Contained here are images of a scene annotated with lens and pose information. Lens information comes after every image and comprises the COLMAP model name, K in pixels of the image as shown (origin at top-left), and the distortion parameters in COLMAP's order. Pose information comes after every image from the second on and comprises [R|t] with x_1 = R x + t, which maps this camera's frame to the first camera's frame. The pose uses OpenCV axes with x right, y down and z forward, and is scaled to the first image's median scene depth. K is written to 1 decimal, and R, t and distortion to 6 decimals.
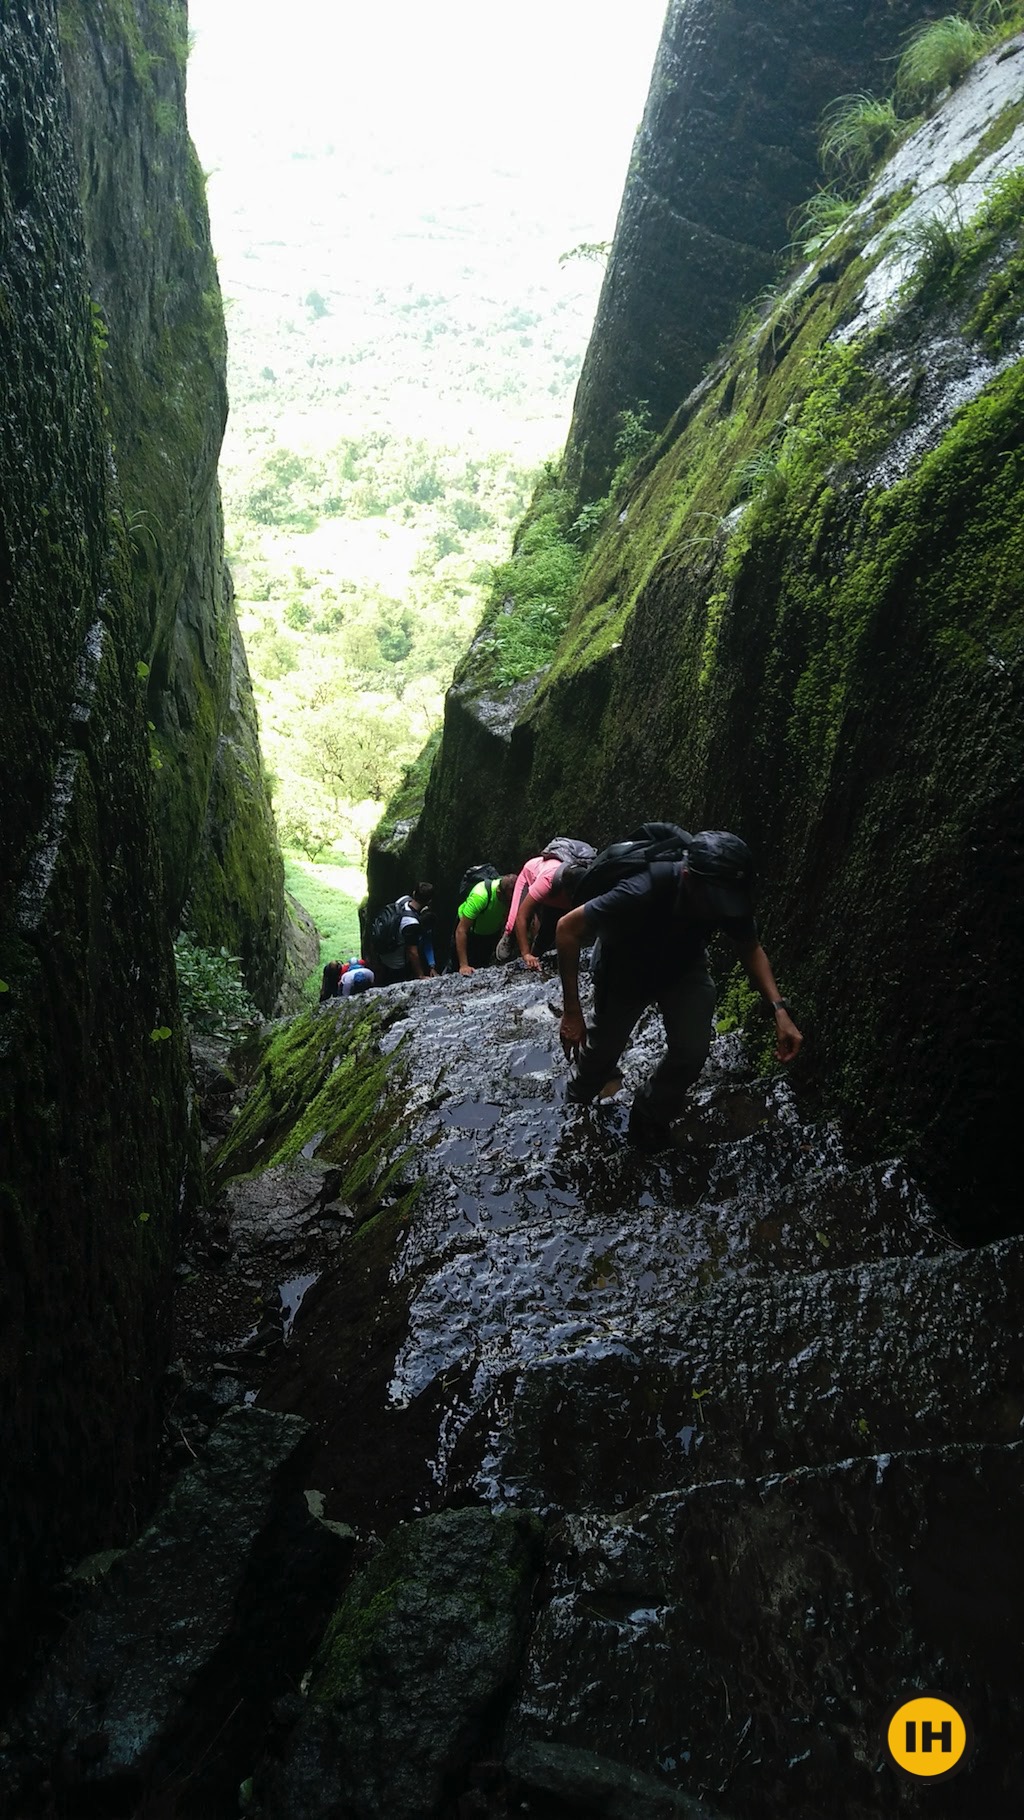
lens RADIAL K [[1507.5, 0, 512.6], [0, 1507.5, 907.2], [0, 0, 1]] dist [0.005913, -0.000185]
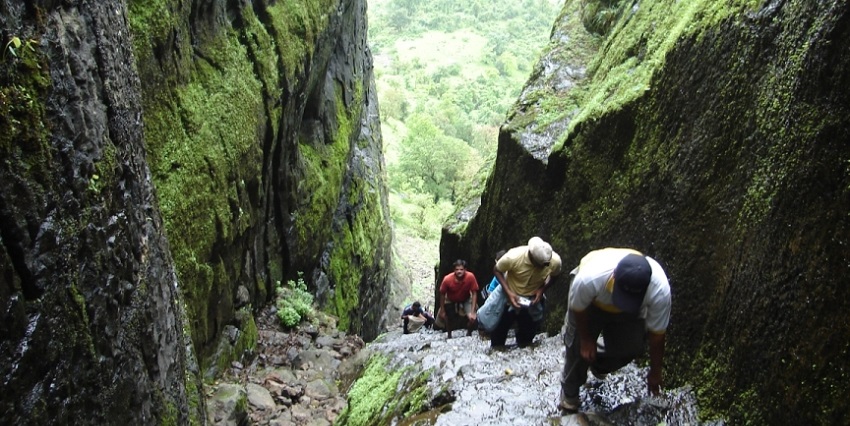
lens RADIAL K [[864.6, 0, 426.0], [0, 864.6, 214.7], [0, 0, 1]] dist [-0.144081, 0.000000]
pose [[0.991324, 0.052856, -0.120344, -0.009590], [-0.058169, 0.997462, -0.041066, -0.018931], [0.117868, 0.047710, 0.991883, 0.159256]]
